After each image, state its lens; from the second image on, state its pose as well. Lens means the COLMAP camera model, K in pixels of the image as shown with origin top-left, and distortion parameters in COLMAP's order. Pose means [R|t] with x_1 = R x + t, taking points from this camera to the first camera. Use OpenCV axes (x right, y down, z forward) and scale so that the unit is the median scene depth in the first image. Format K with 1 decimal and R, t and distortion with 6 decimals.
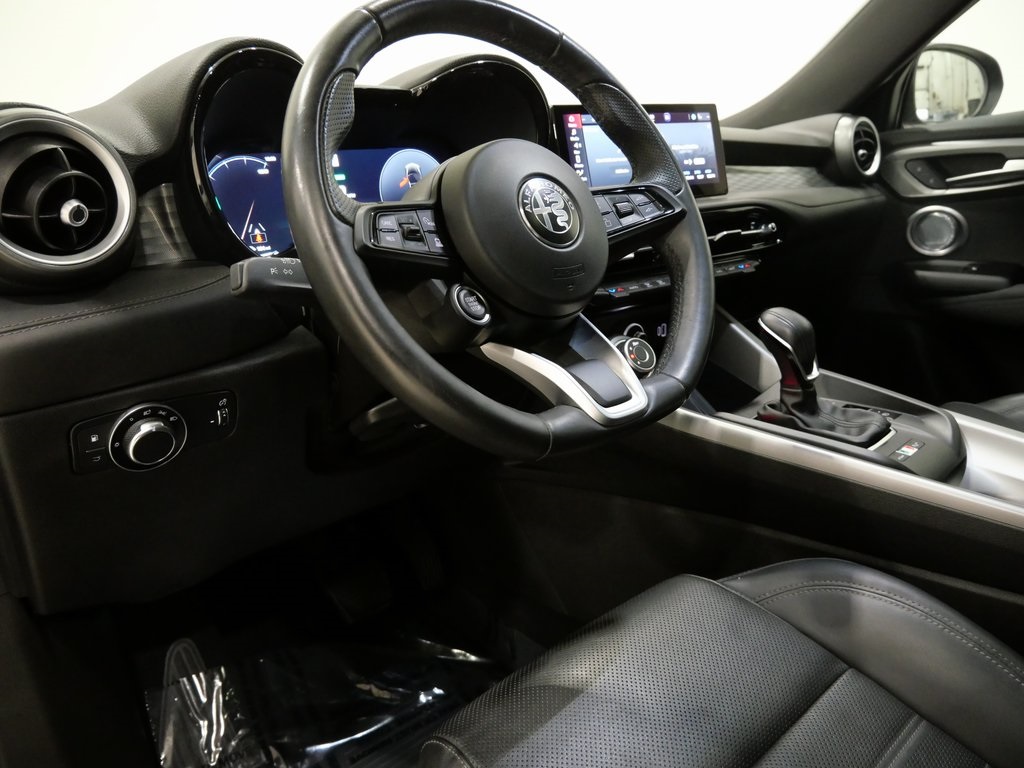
lens RADIAL K [[737.6, 0, 511.9], [0, 737.6, 401.6], [0, 0, 1]] dist [-0.045703, 0.001316]
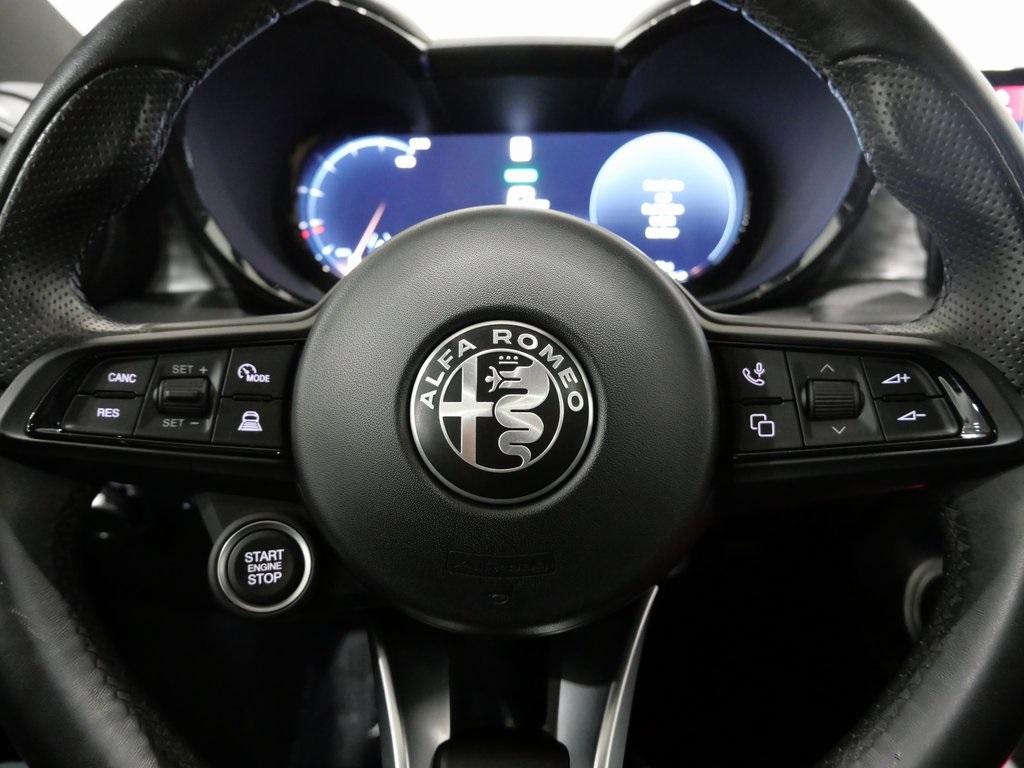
lens RADIAL K [[737.6, 0, 511.9], [0, 737.6, 401.6], [0, 0, 1]] dist [-0.045703, 0.001316]
pose [[0.737790, 0.307939, -0.600699, 0.210732], [-0.230732, 0.951329, 0.204294, -0.242926], [0.634372, -0.012126, 0.772933, 0.478016]]
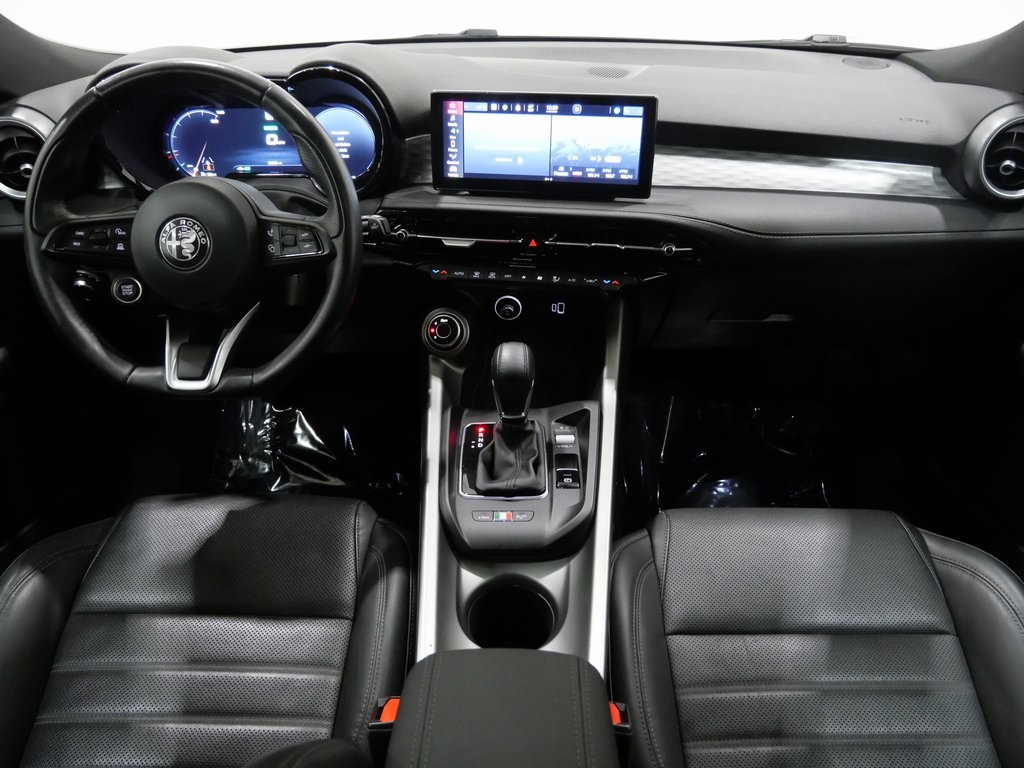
lens RADIAL K [[737.6, 0, 511.9], [0, 737.6, 401.6], [0, 0, 1]] dist [-0.045703, 0.001316]
pose [[0.728316, 0.441859, -0.523752, 1.000984], [-0.242077, 0.880957, 0.406587, -0.510368], [0.641058, -0.169335, 0.748579, 0.190745]]
